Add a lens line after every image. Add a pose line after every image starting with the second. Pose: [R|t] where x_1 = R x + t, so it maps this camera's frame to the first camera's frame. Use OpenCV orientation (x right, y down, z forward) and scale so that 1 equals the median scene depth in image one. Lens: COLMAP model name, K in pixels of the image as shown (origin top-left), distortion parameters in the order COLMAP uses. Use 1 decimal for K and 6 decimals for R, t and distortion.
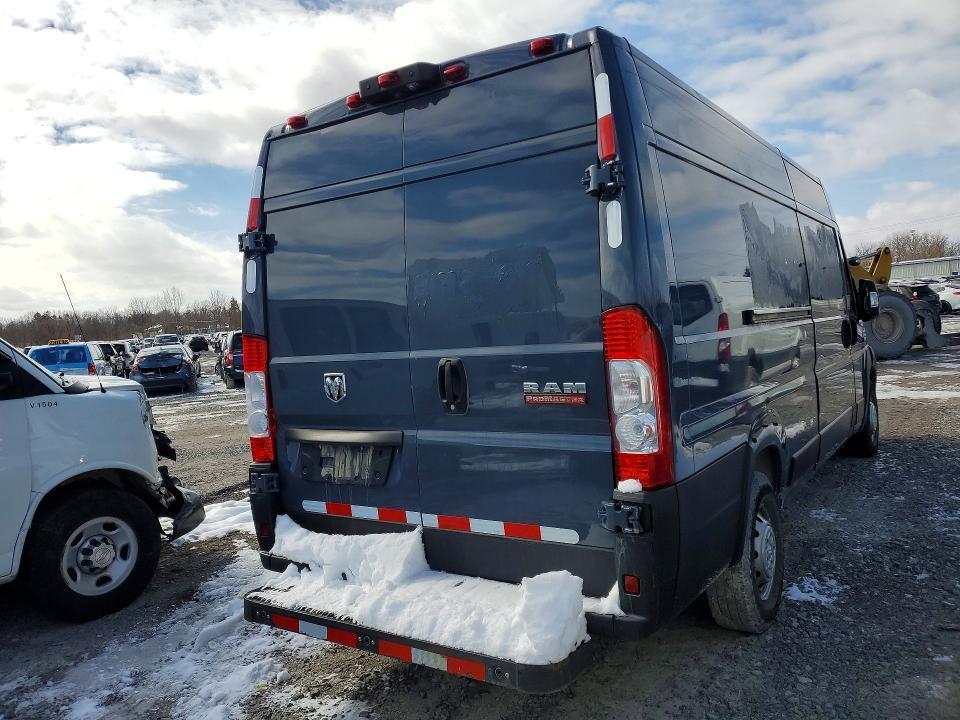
lens RADIAL K [[741.1, 0, 480.0], [0, 741.1, 360.0], [0, 0, 1]] dist [0.010978, 0.005642]
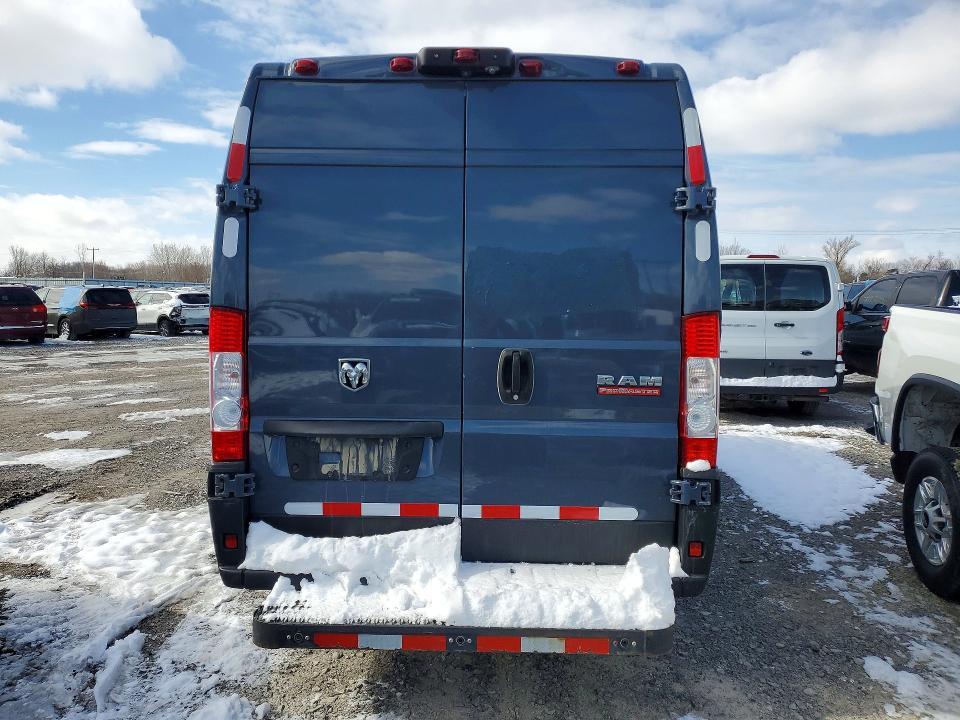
lens RADIAL K [[720.4, 0, 480.0], [0, 720.4, 360.0], [0, 0, 1]] dist [0.027132, -0.002436]
pose [[0.834512, 0.034173, 0.549929, -0.585132], [-0.041747, 0.999127, 0.001264, 0.012618], [-0.549406, -0.024012, 0.835211, 0.191926]]
